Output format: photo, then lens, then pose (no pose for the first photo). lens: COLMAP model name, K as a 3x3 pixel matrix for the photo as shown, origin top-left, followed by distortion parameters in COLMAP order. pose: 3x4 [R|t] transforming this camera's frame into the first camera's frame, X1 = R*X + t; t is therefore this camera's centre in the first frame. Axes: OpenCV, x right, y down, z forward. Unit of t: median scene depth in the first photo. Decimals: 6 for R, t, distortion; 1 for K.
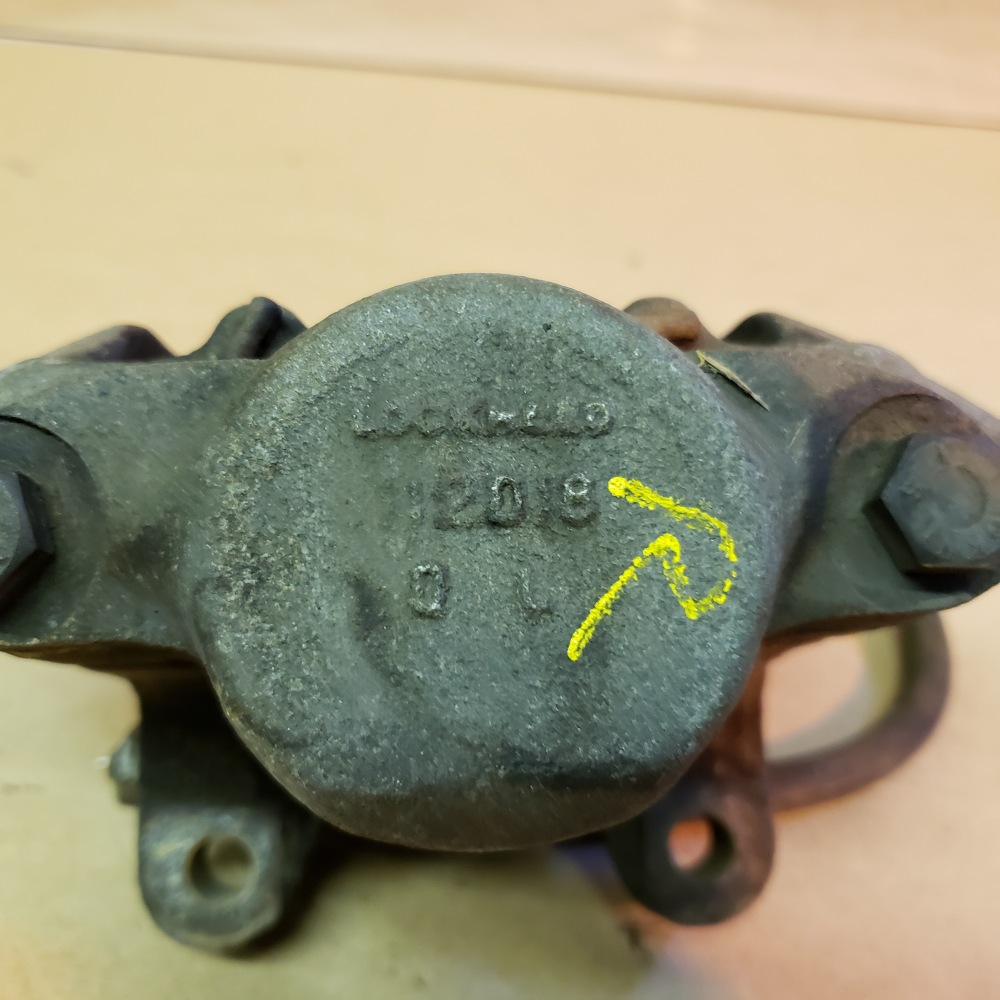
lens RADIAL K [[1158.6, 0, 508.4], [0, 1158.6, 449.7], [0, 0, 1]] dist [-0.057866, 0.000000]
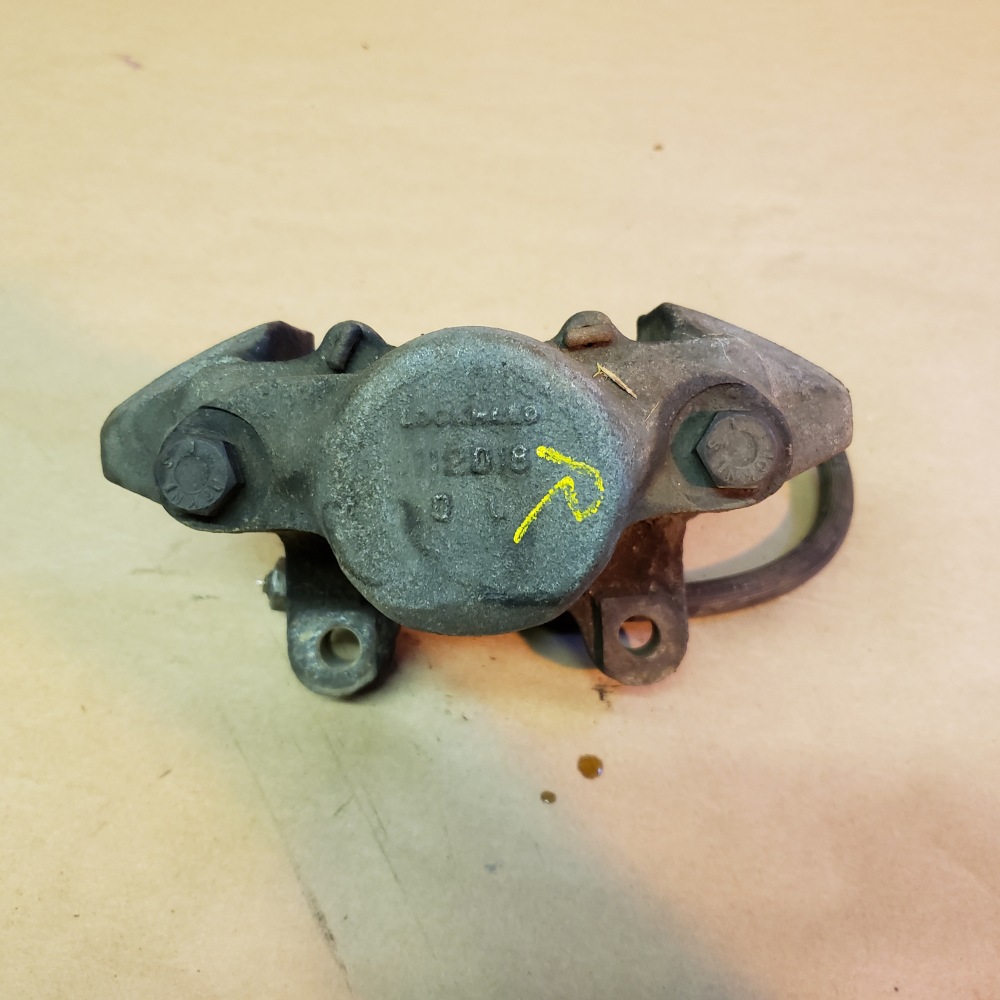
lens RADIAL K [[1158.6, 0, 536.4], [0, 1158.6, 473.1], [0, 0, 1]] dist [-0.057866, 0.000000]
pose [[0.998373, -0.004091, -0.056874, 0.192520], [0.014828, 0.981735, 0.189673, -0.289332], [0.055059, -0.190207, 0.980199, -0.851955]]
